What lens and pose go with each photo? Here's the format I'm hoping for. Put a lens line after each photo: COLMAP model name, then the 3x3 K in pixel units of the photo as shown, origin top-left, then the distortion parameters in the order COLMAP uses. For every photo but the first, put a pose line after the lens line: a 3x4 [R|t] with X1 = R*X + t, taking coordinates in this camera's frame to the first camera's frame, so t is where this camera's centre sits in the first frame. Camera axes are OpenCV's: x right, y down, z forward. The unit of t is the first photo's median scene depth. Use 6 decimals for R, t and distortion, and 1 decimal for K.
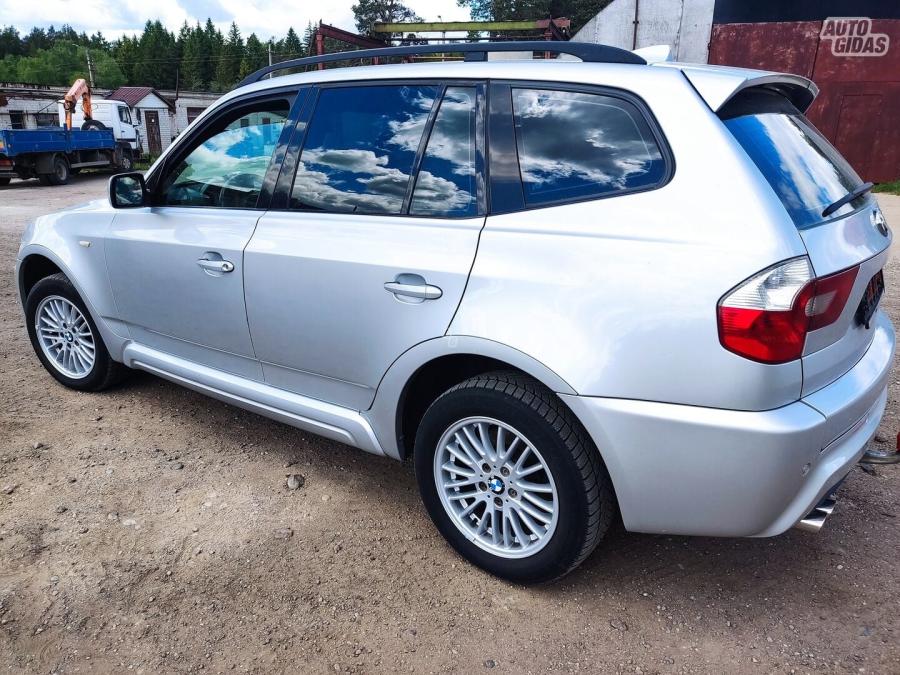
lens RADIAL K [[675.8, 0, 450.0], [0, 675.8, 337.5], [0, 0, 1]] dist [0.056995, -0.087301]
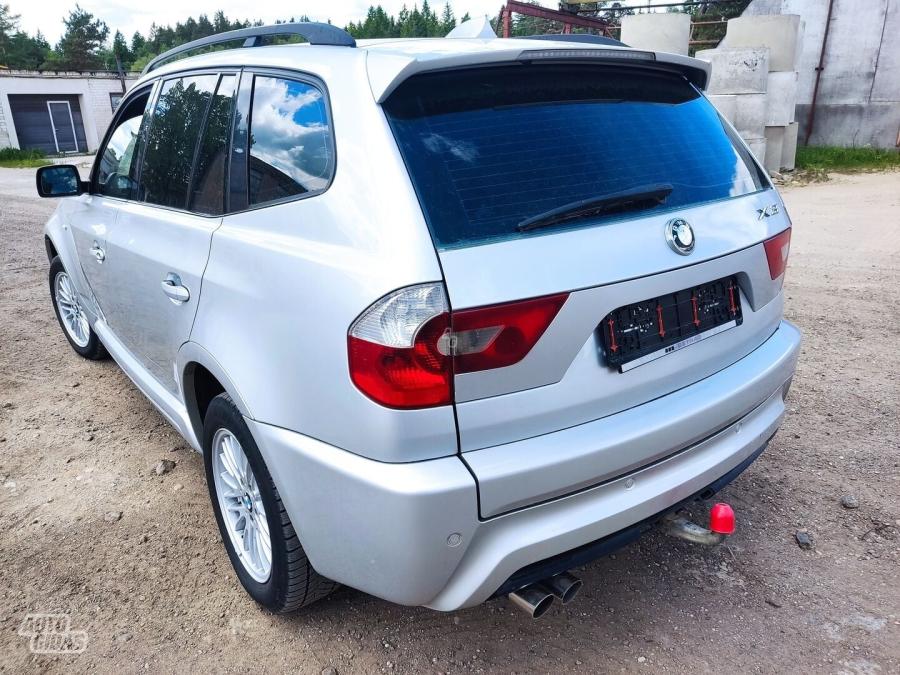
lens RADIAL K [[684.4, 0, 450.0], [0, 684.4, 337.5], [0, 0, 1]] dist [0.005432, 0.010454]
pose [[0.954122, 0.075746, -0.289678, 0.378726], [-0.066973, 0.996949, 0.040094, -0.043367], [0.291831, -0.018854, 0.956284, 0.109761]]
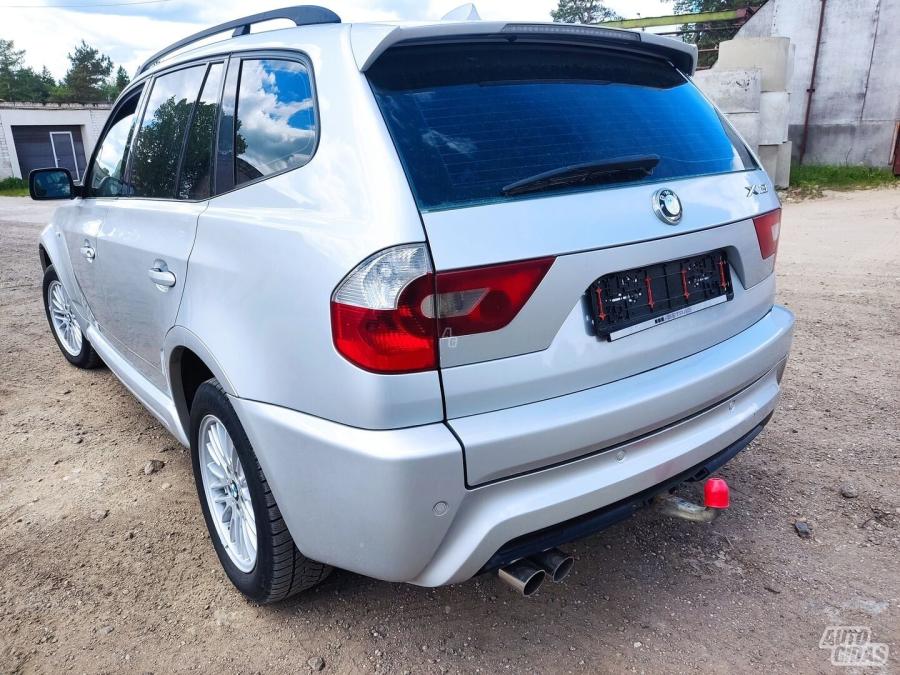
lens RADIAL K [[684.2, 0, 452.0], [0, 684.2, 340.2], [0, 0, 1]] dist [0.006166, 0.007452]
pose [[0.955074, 0.057293, -0.290778, 0.388974], [-0.059543, 0.998225, 0.001110, -0.003524], [0.290325, 0.016254, 0.956790, 0.119395]]
